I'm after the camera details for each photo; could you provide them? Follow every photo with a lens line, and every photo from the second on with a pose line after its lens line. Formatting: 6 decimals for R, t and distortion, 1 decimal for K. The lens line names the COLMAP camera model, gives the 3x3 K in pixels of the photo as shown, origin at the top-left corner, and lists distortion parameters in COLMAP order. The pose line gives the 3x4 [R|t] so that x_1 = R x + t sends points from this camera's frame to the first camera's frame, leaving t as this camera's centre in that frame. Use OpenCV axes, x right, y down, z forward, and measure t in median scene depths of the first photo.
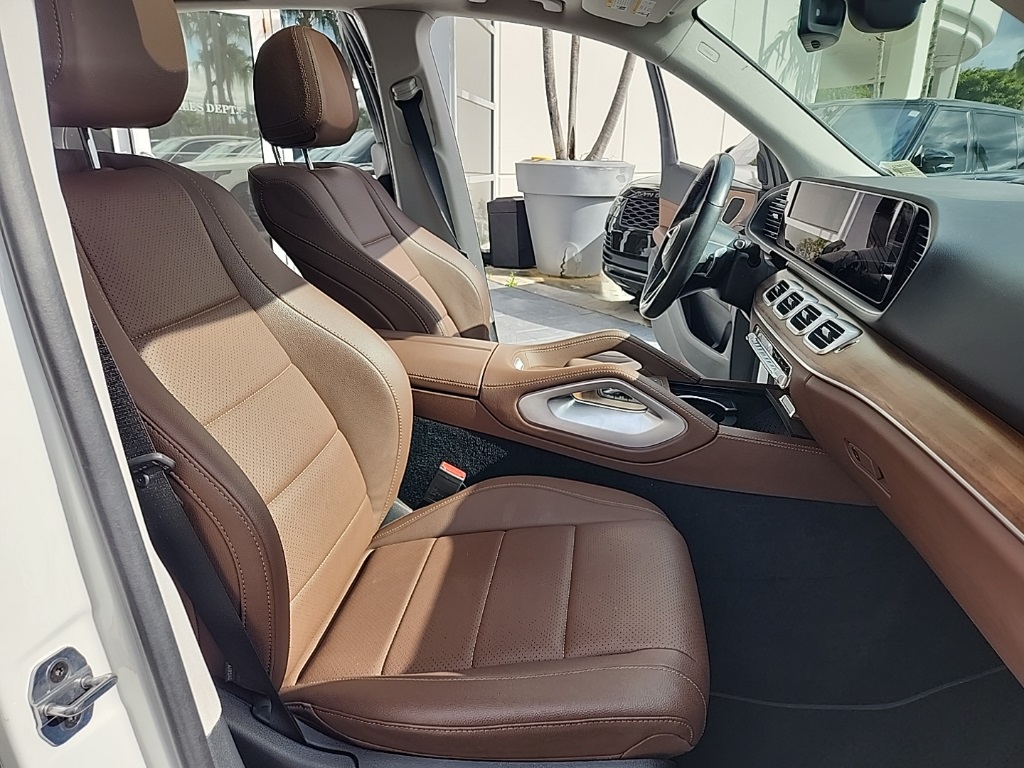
lens RADIAL K [[684.9, 0, 514.9], [0, 684.9, 384.6], [0, 0, 1]] dist [0.080362, -0.063109]
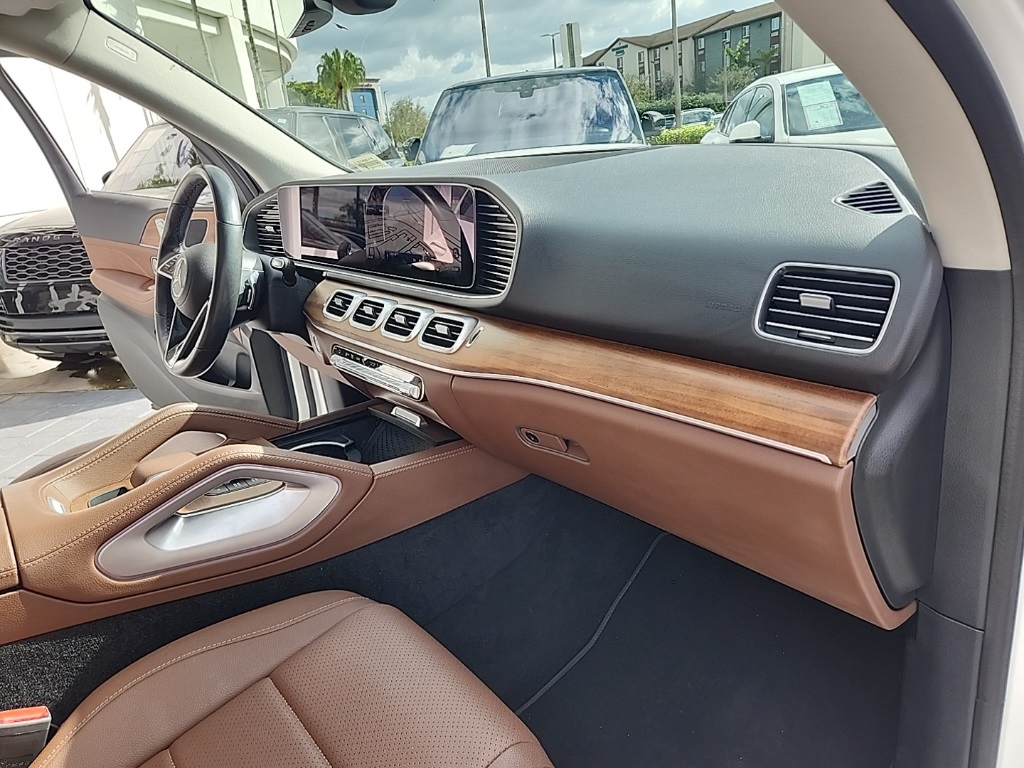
lens RADIAL K [[684.9, 0, 514.9], [0, 684.9, 384.6], [0, 0, 1]] dist [0.080362, -0.063109]
pose [[0.678995, -0.330764, 0.655409, -0.095510], [0.345103, 0.931772, 0.112713, -0.060188], [-0.647973, 0.149652, 0.746817, 0.195279]]
